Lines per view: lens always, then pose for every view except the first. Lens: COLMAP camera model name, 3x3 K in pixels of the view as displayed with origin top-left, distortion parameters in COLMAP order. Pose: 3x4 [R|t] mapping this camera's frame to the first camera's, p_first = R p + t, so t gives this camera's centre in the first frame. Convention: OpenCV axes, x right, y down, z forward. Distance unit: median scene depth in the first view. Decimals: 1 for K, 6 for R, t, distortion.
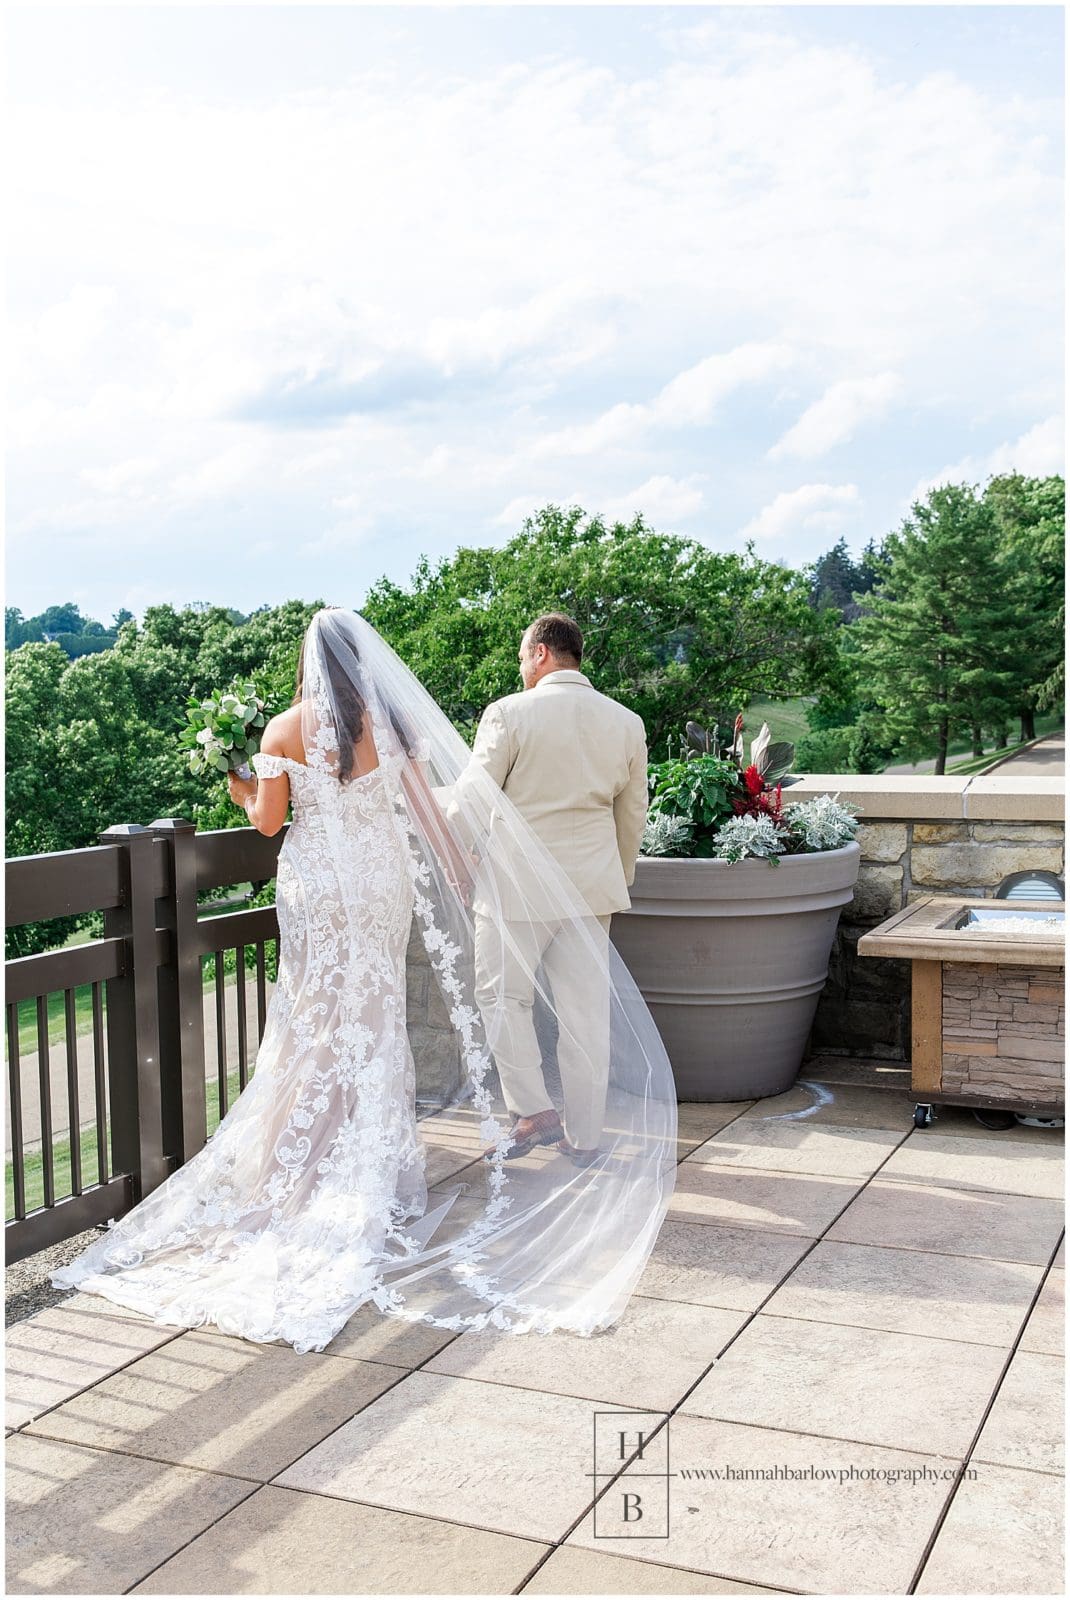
lens RADIAL K [[1709.2, 0, 535.0], [0, 1709.2, 800.0], [0, 0, 1]] dist [-0.001516, -0.000736]
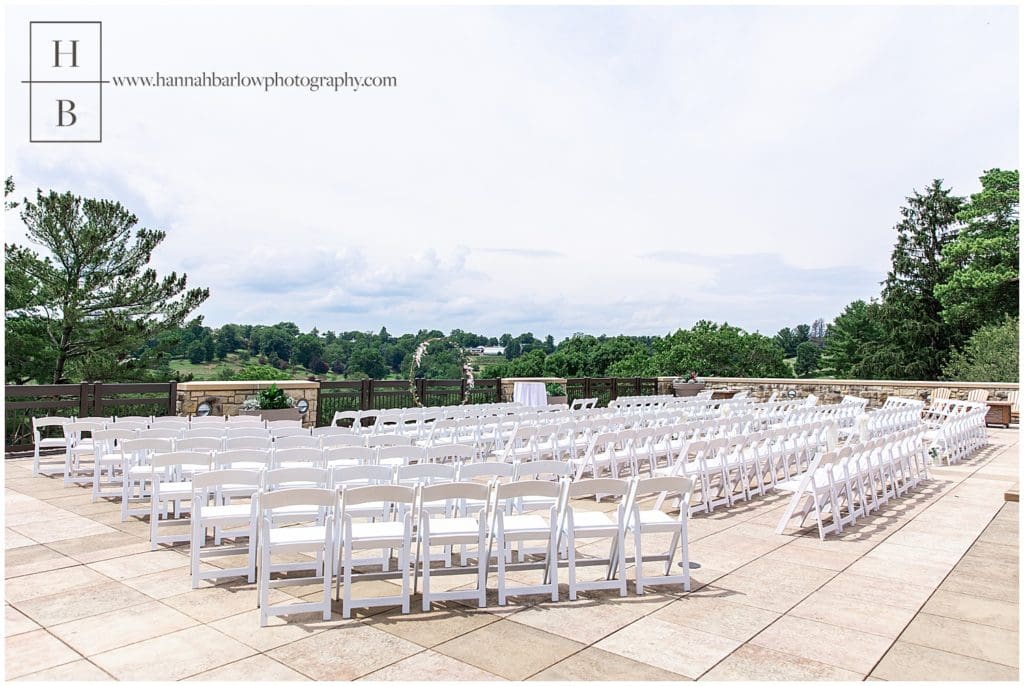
lens RADIAL K [[711.7, 0, 512.0], [0, 711.7, 343.0], [0, 0, 1]] dist [-0.000436, -0.000159]
pose [[0.961077, 0.012917, -0.275977, 0.035454], [-0.040034, 0.994875, -0.092850, 0.034064], [0.273363, 0.100285, 0.956669, -0.531858]]
